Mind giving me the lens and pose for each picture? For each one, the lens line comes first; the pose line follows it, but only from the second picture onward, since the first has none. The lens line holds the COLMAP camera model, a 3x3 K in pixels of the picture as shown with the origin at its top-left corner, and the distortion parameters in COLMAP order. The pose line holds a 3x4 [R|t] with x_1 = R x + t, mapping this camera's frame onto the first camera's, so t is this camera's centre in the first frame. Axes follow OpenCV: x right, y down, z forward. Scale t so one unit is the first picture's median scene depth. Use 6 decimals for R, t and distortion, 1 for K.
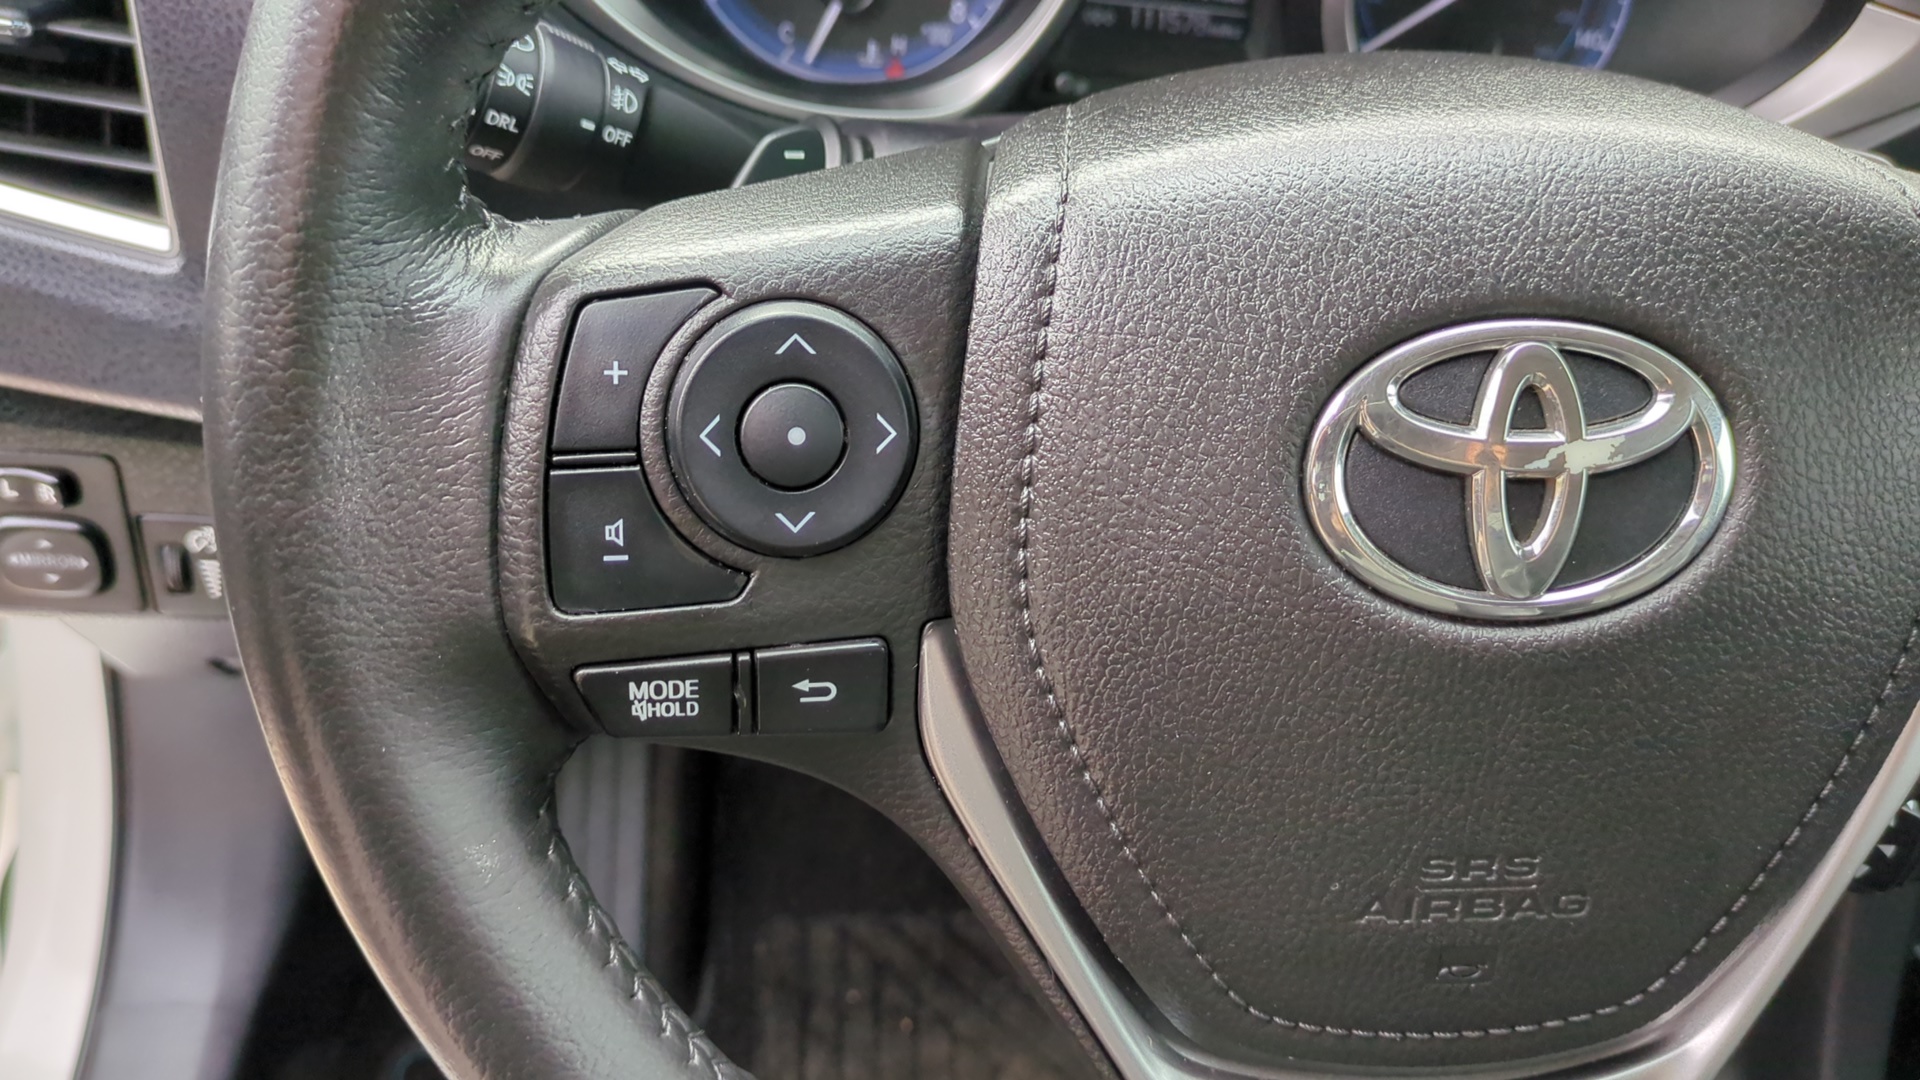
lens RADIAL K [[1657.5, 0, 960.0], [0, 1657.5, 540.0], [0, 0, 1]] dist [-0.000575, -0.015023]
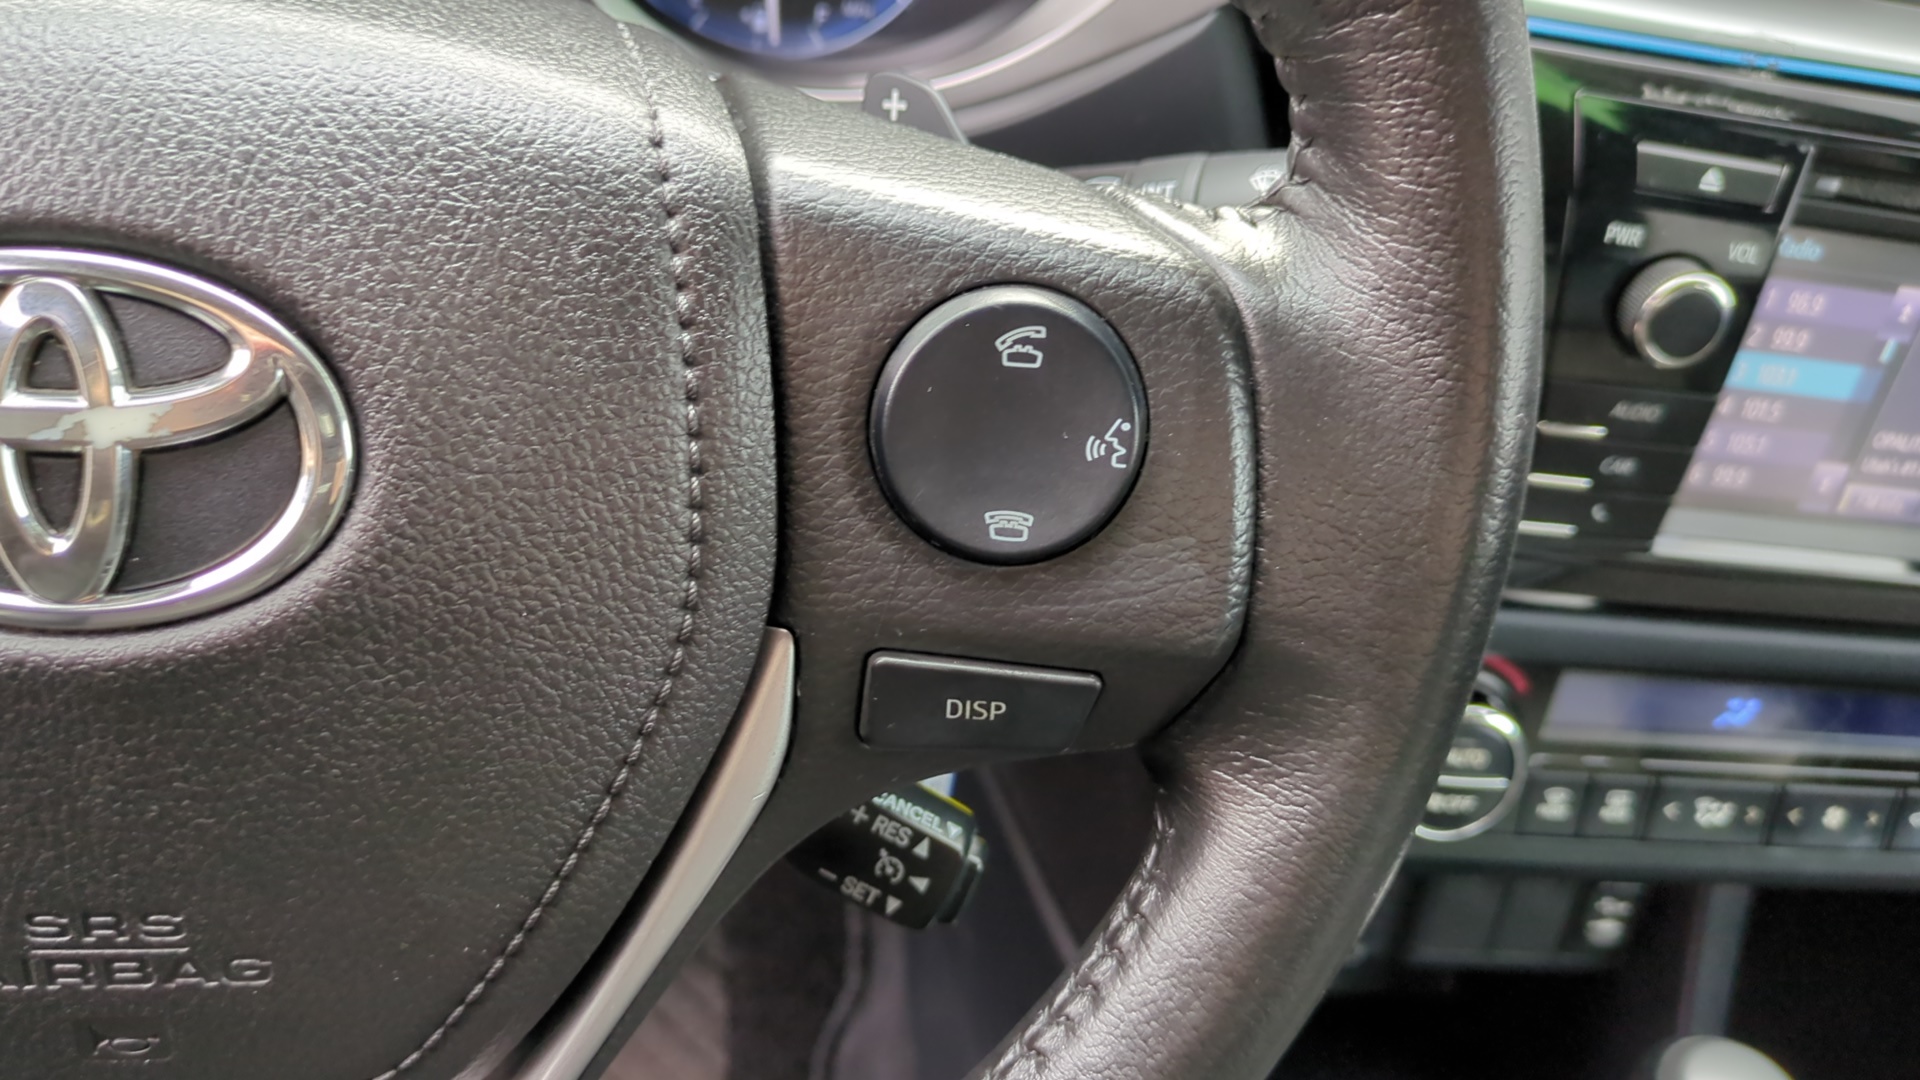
lens RADIAL K [[1678.6, 0, 992.6], [0, 1678.6, 541.5], [0, 0, 1]] dist [-0.007153, -0.005944]
pose [[0.996136, 0.039955, 0.078208, 0.709553], [-0.043731, 0.997929, 0.047181, -0.050361], [-0.076161, -0.050418, 0.995820, 0.167502]]
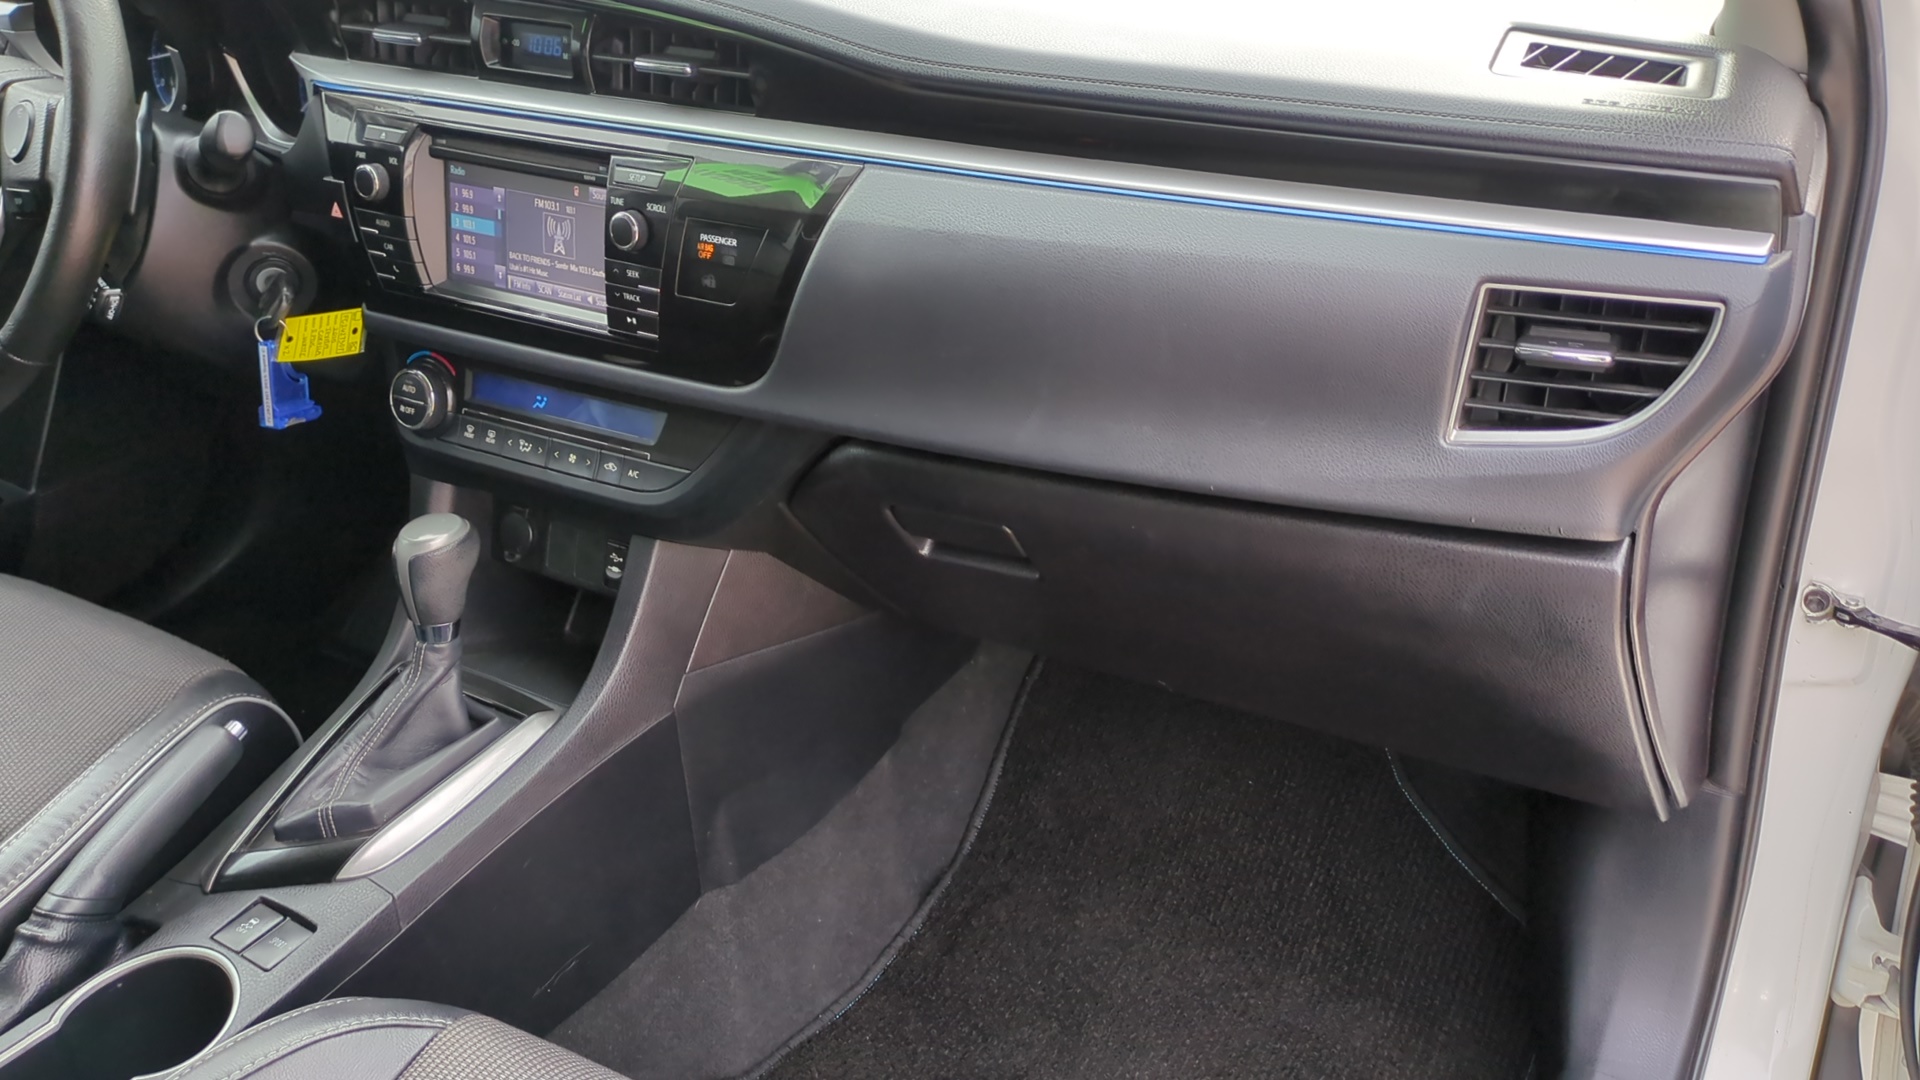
lens RADIAL K [[1639.3, 0, 972.4], [0, 1639.3, 538.5], [0, 0, 1]] dist [0.078911, -0.102676]
pose [[0.795990, 0.142460, -0.588307, 5.146157], [-0.256175, 0.959864, -0.114175, 0.734177], [0.548429, 0.241591, 0.800537, -0.676028]]
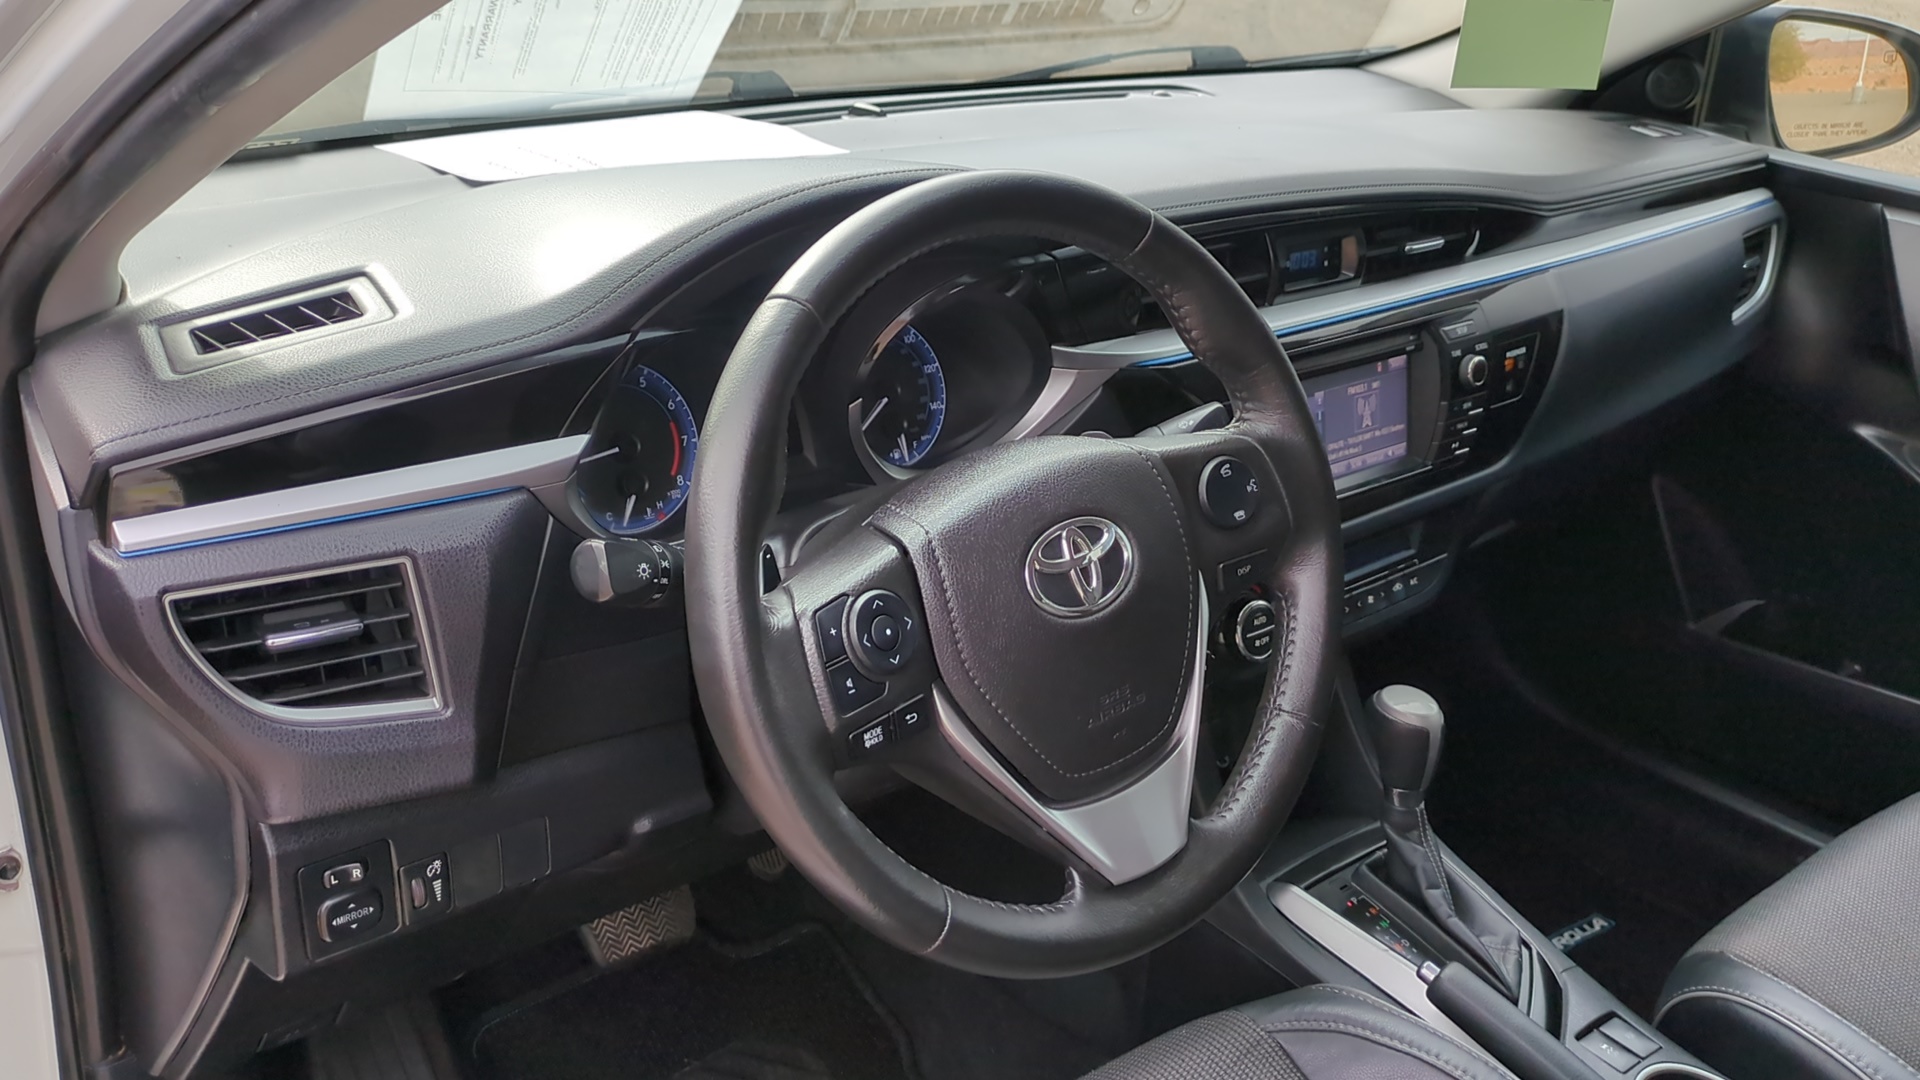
lens RADIAL K [[1639.3, 0, 972.4], [0, 1639.3, 538.5], [0, 0, 1]] dist [0.078911, -0.102676]
pose [[0.816459, -0.312127, 0.485768, -1.304797], [0.392583, 0.917001, -0.070625, 0.048971], [-0.423406, 0.248367, 0.871230, -1.624069]]
